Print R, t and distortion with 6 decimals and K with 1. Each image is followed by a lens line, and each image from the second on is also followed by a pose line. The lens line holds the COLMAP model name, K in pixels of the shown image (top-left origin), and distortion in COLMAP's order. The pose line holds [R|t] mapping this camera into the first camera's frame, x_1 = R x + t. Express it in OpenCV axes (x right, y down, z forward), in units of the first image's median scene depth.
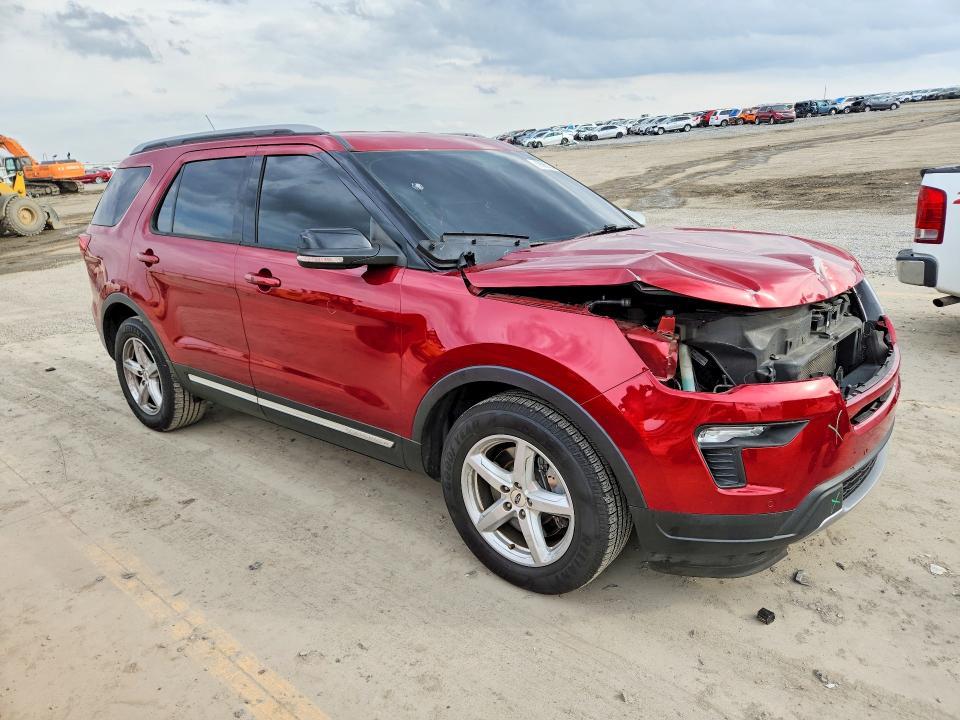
lens RADIAL K [[643.1, 0, 480.2], [0, 643.1, 358.9], [0, 0, 1]] dist [-0.000799, -0.002652]
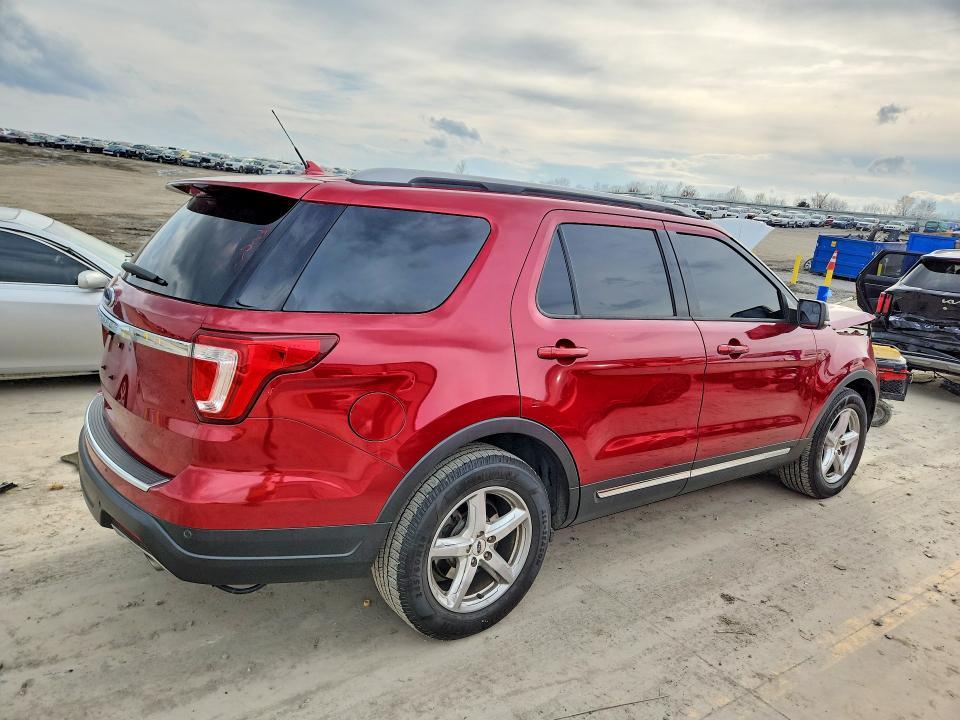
lens RADIAL K [[681.0, 0, 478.4], [0, 681.0, 358.0], [0, 0, 1]] dist [-0.007382, 0.007537]
pose [[0.244452, -0.133144, 0.960477, -1.407915], [0.173659, 0.980525, 0.091725, -0.261625], [-0.953984, 0.144373, 0.262813, 1.020173]]
